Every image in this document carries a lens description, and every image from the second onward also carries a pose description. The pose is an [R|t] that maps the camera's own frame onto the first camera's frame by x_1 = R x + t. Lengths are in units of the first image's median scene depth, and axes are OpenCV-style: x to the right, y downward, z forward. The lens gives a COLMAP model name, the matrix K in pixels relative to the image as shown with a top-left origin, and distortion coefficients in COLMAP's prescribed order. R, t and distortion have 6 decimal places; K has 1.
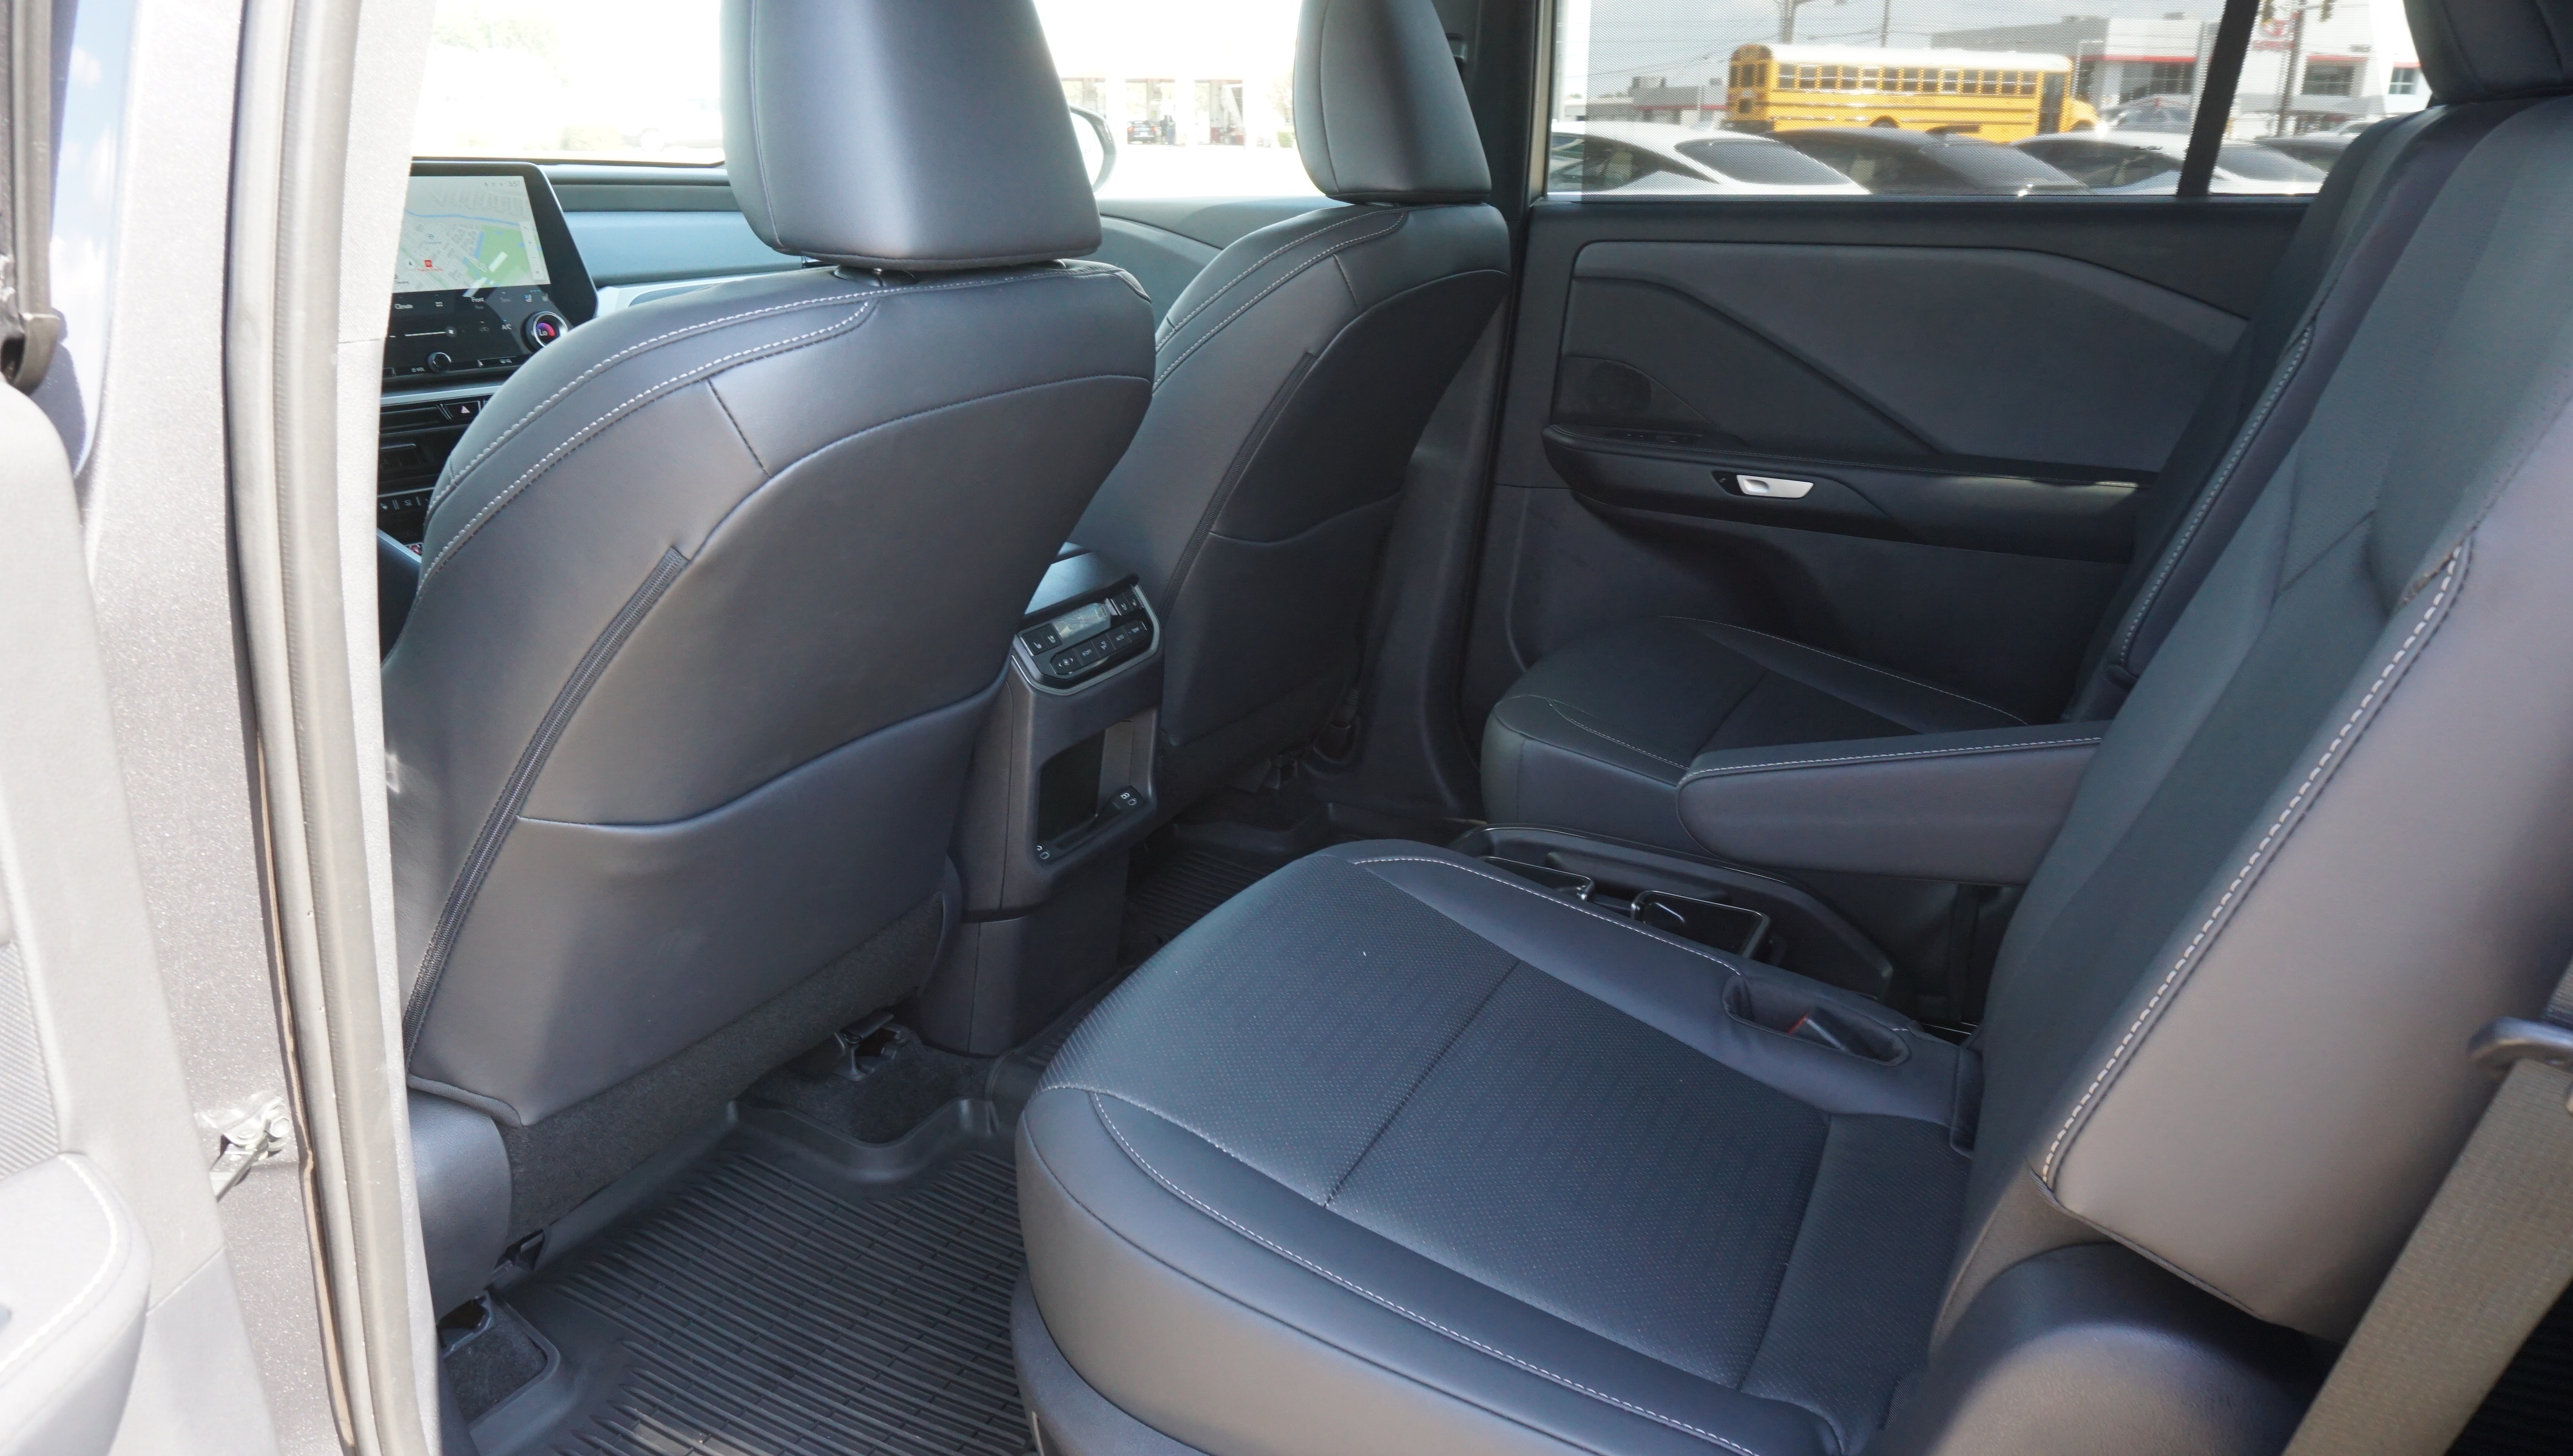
lens RADIAL K [[1726.3, 0, 1279.7], [0, 1726.3, 729.3], [0, 0, 1]] dist [-0.054232, 0.049484]
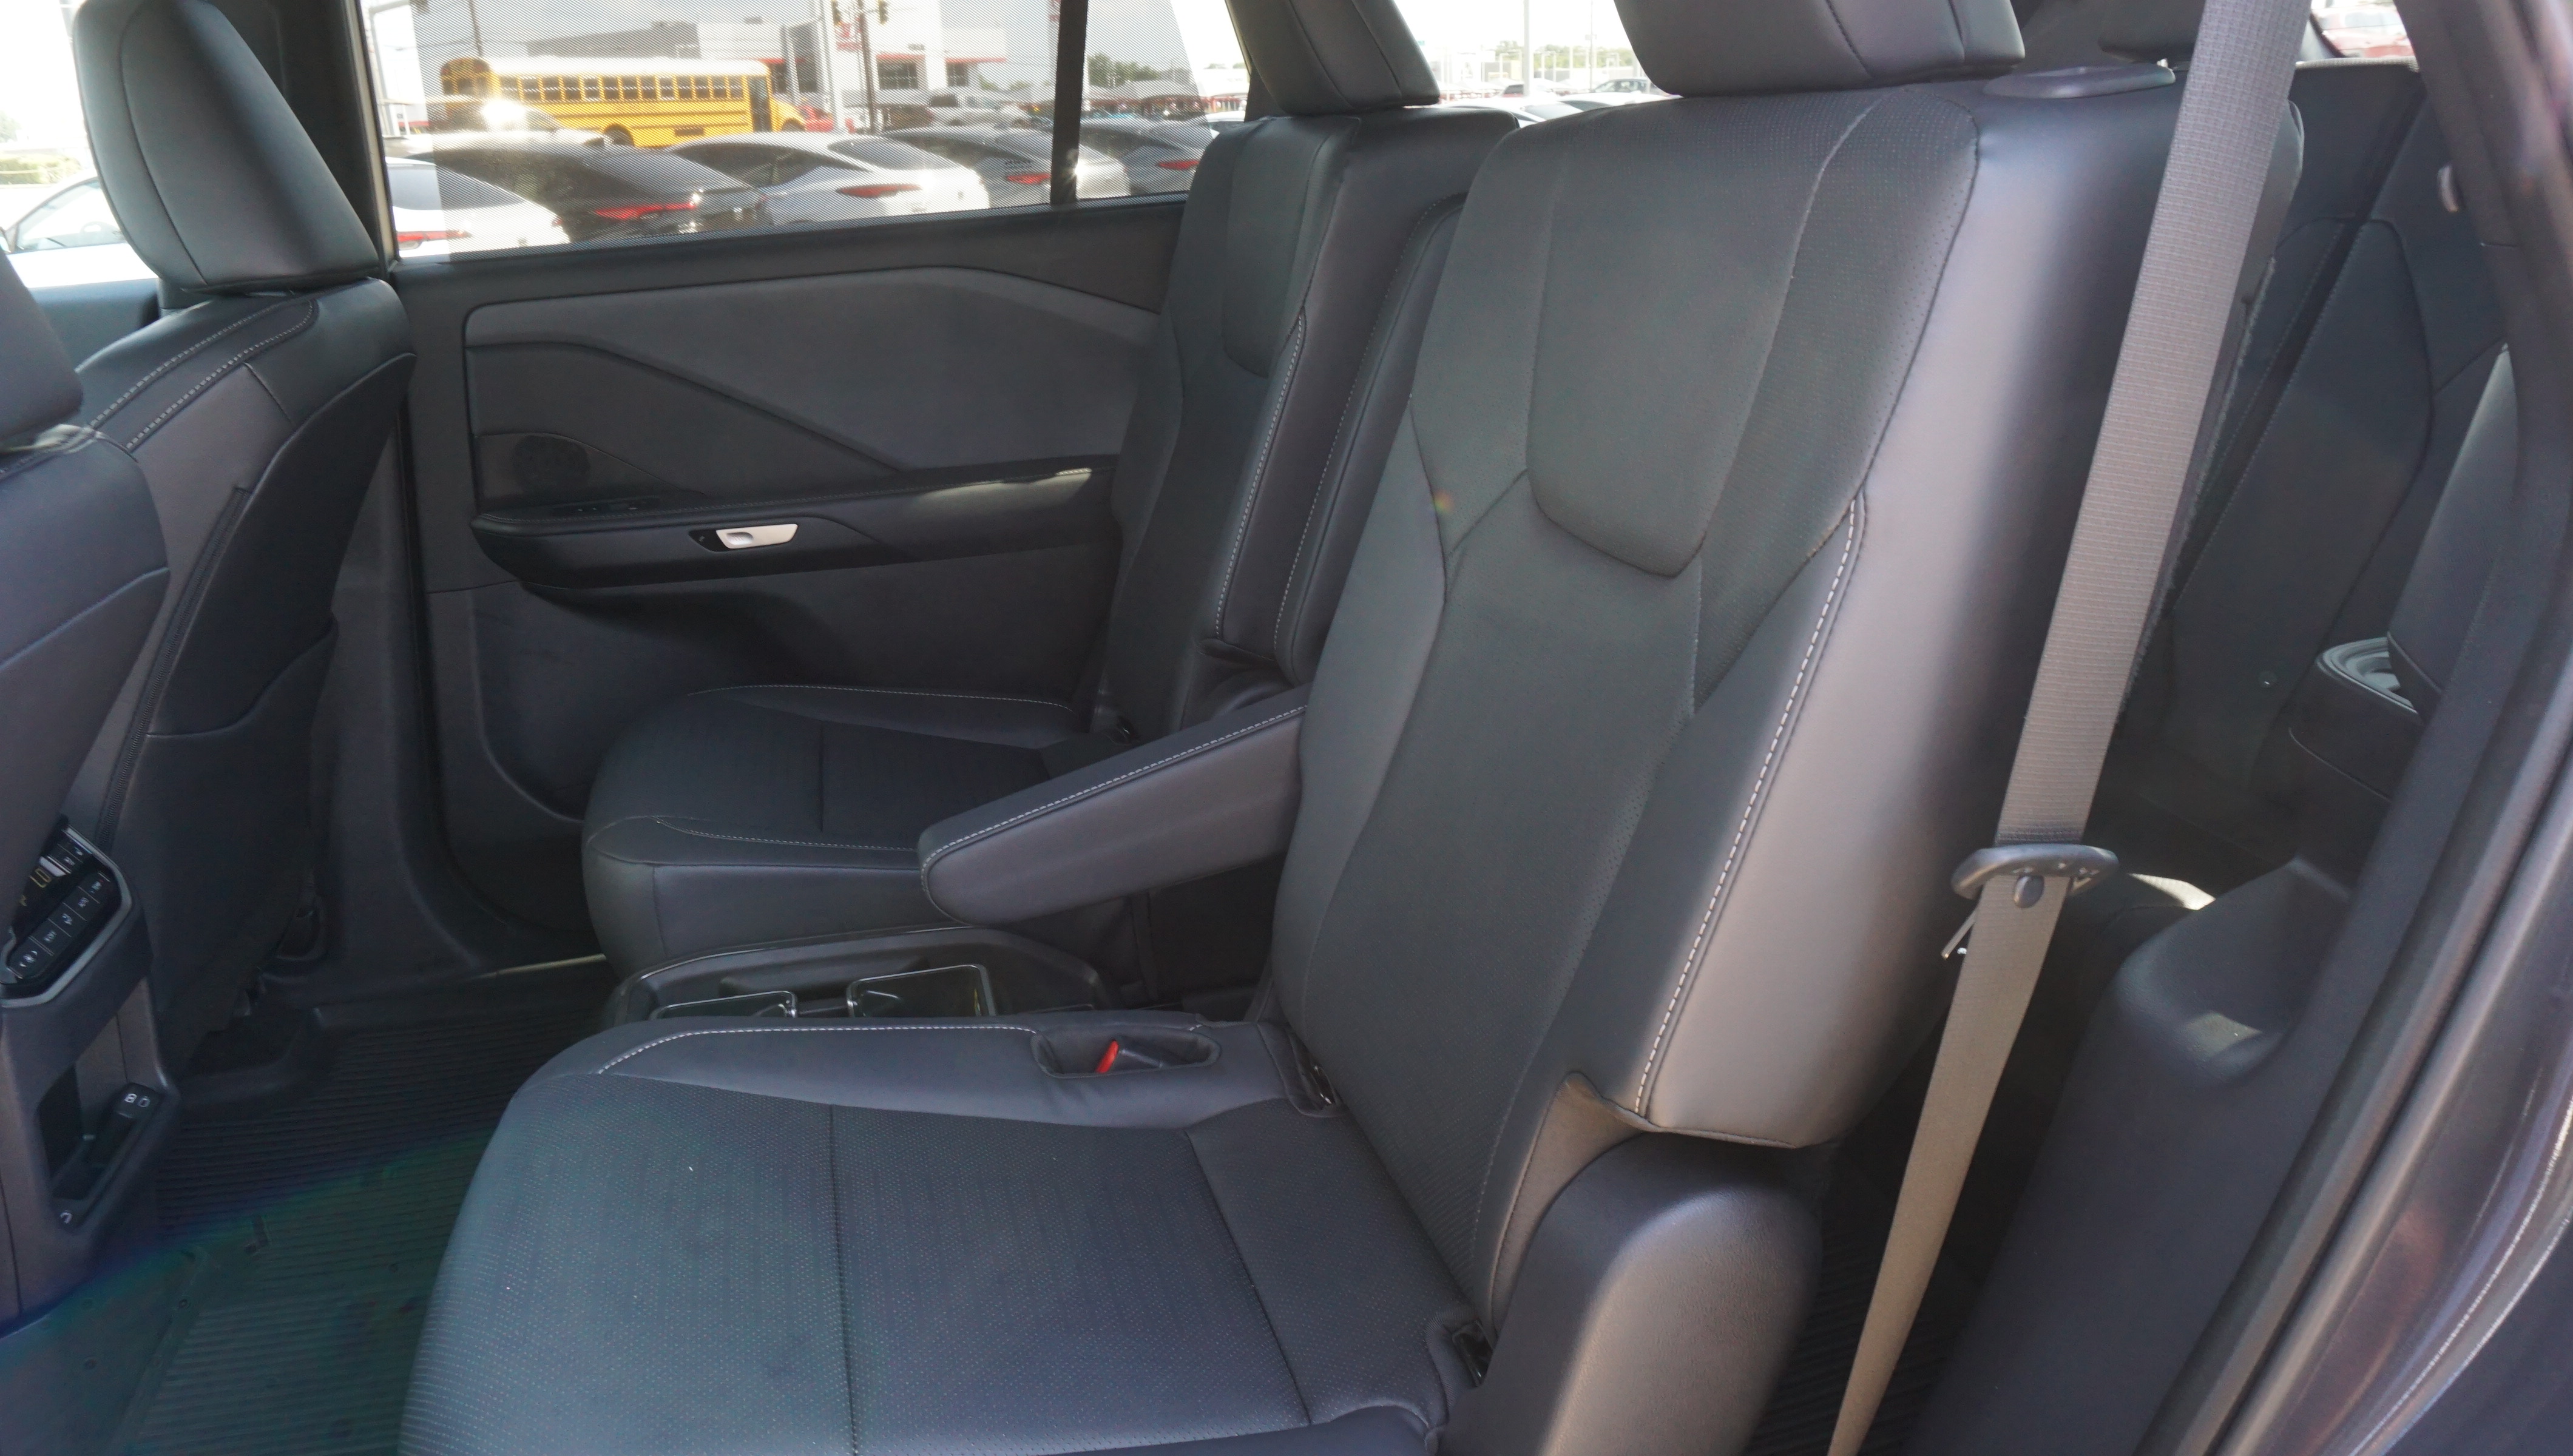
lens RADIAL K [[1735.3, 0, 1276.0], [0, 1735.3, 737.6], [0, 0, 1]] dist [-0.051121, 0.043301]
pose [[0.745142, -0.259669, 0.614276, -0.147077], [0.260436, 0.961247, 0.090423, -0.055273], [-0.613951, 0.092602, 0.783893, 0.095898]]
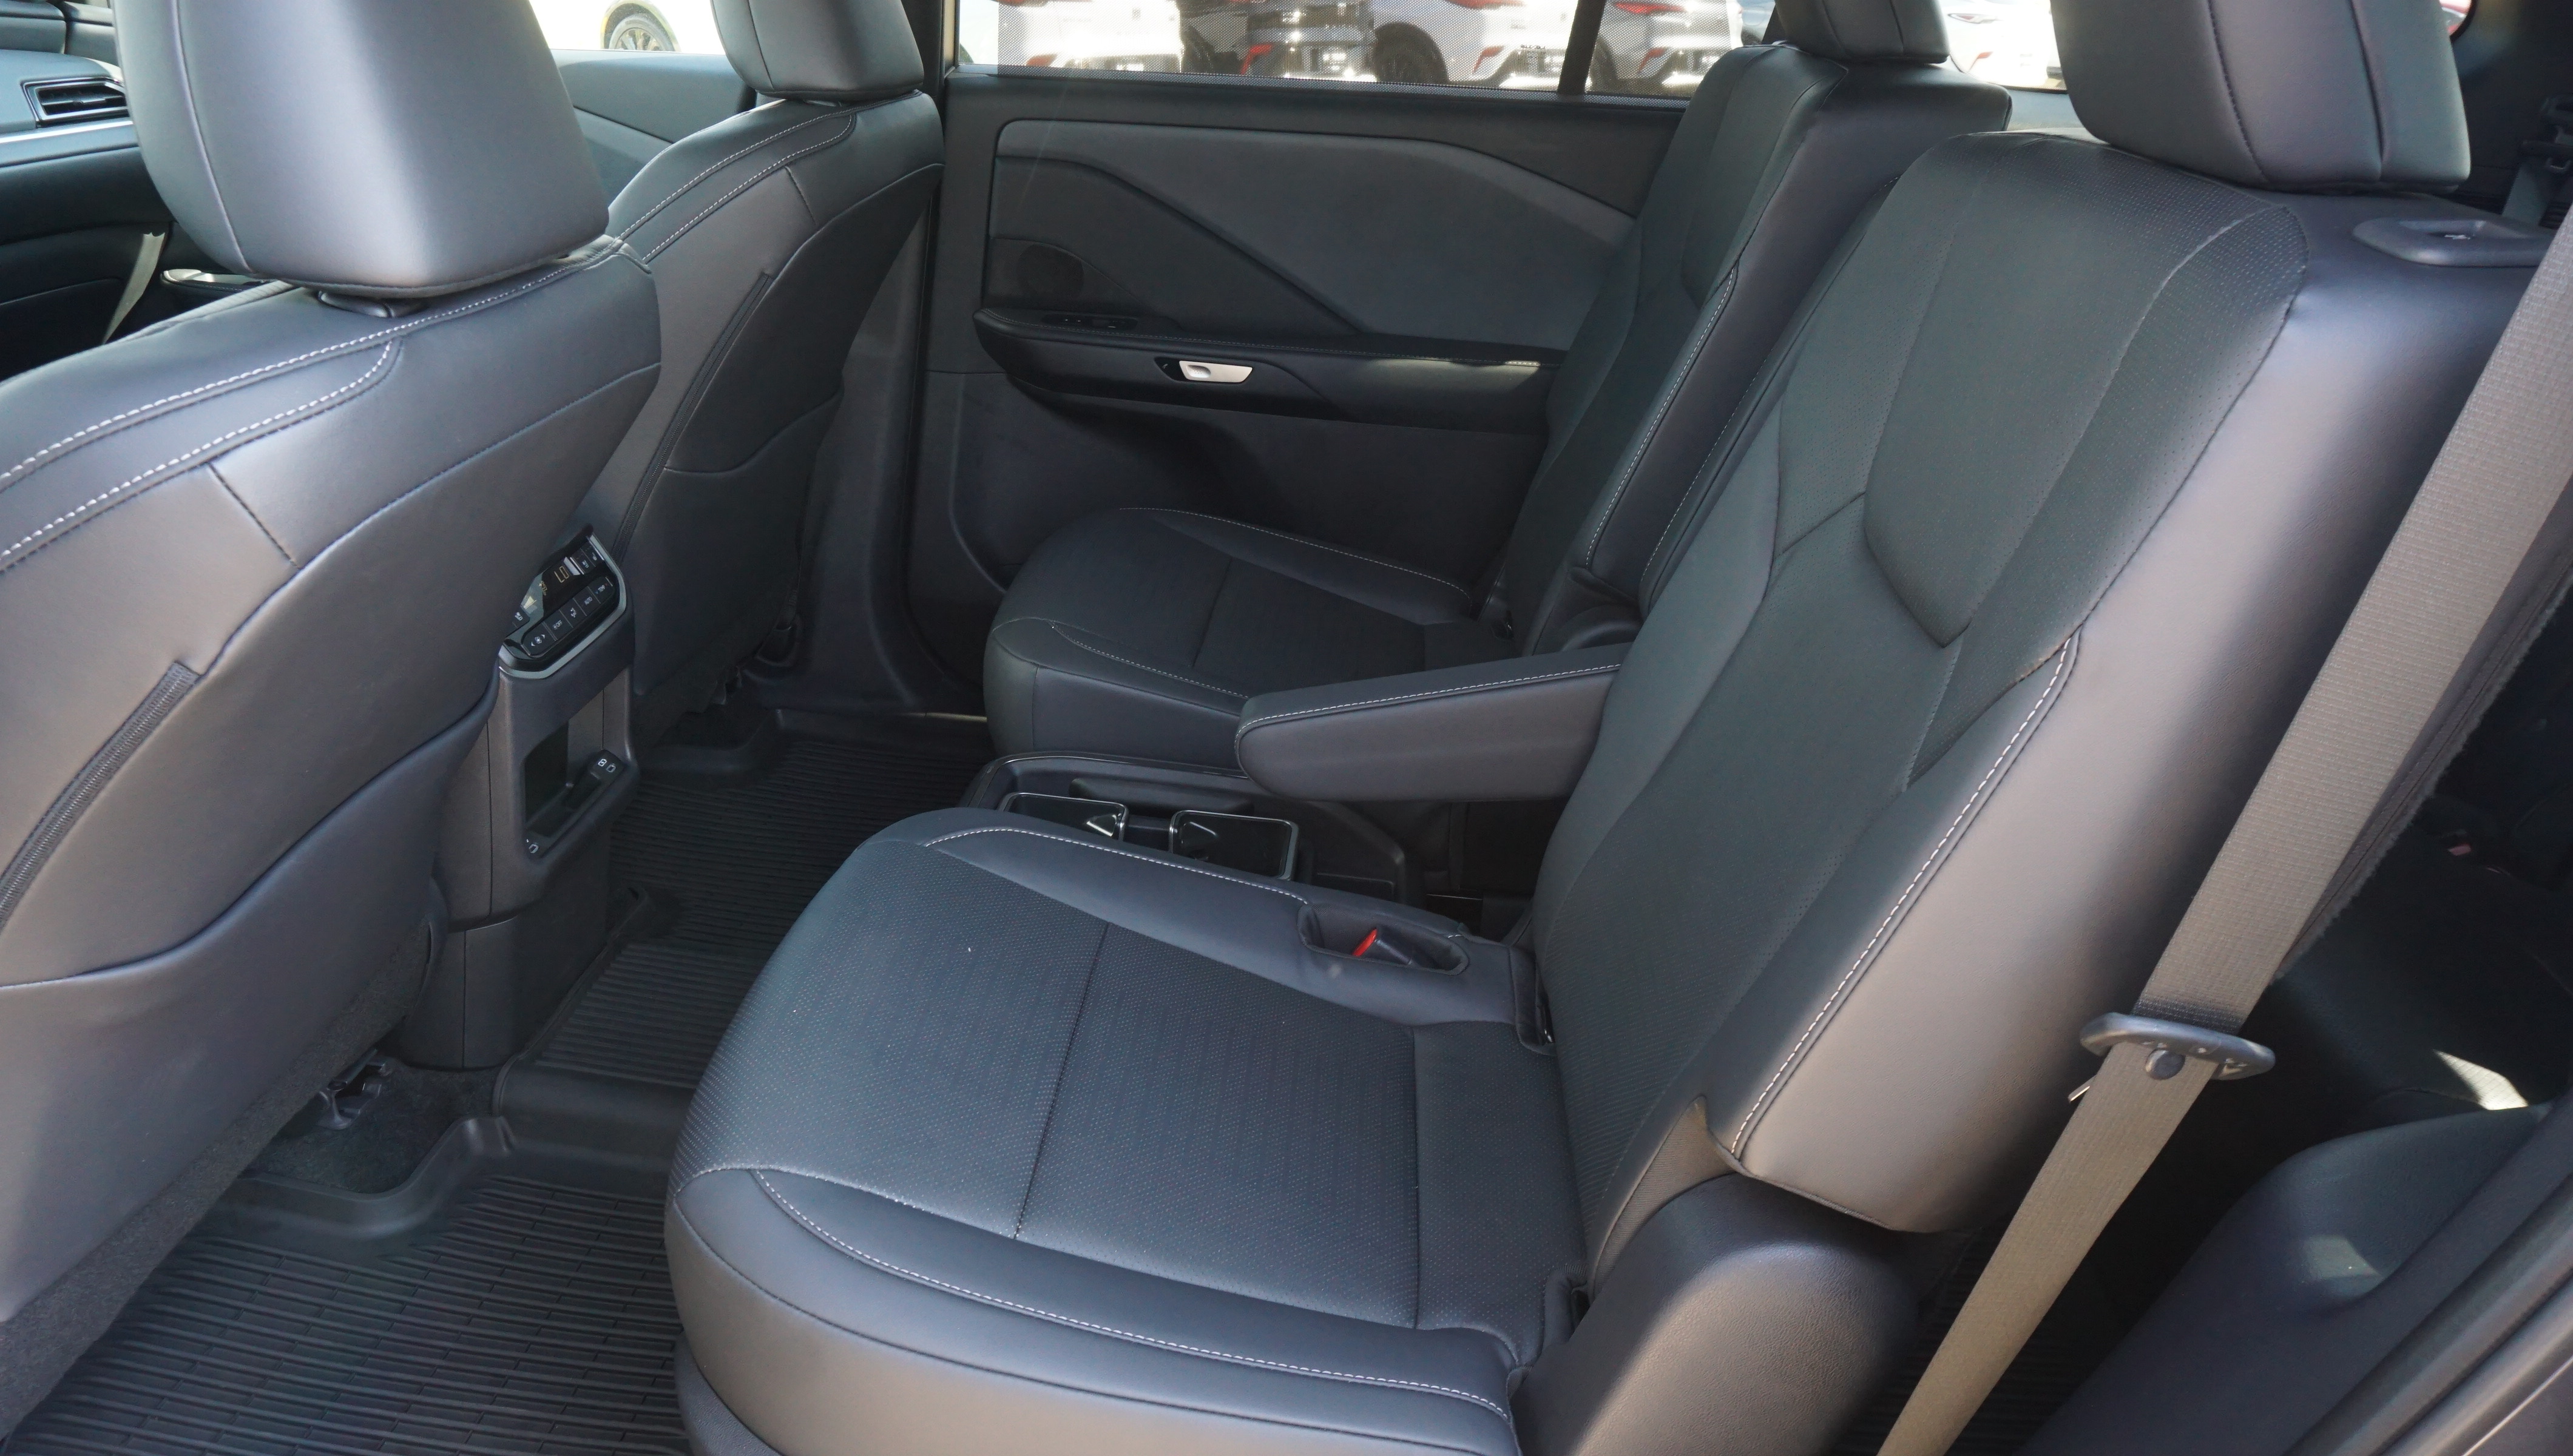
lens RADIAL K [[1726.3, 0, 1279.7], [0, 1726.3, 729.3], [0, 0, 1]] dist [-0.054232, 0.049484]
pose [[0.923053, -0.118638, 0.365922, -0.096390], [0.072879, 0.987960, 0.136472, -0.084533], [-0.377707, -0.099303, 0.920585, 0.025161]]
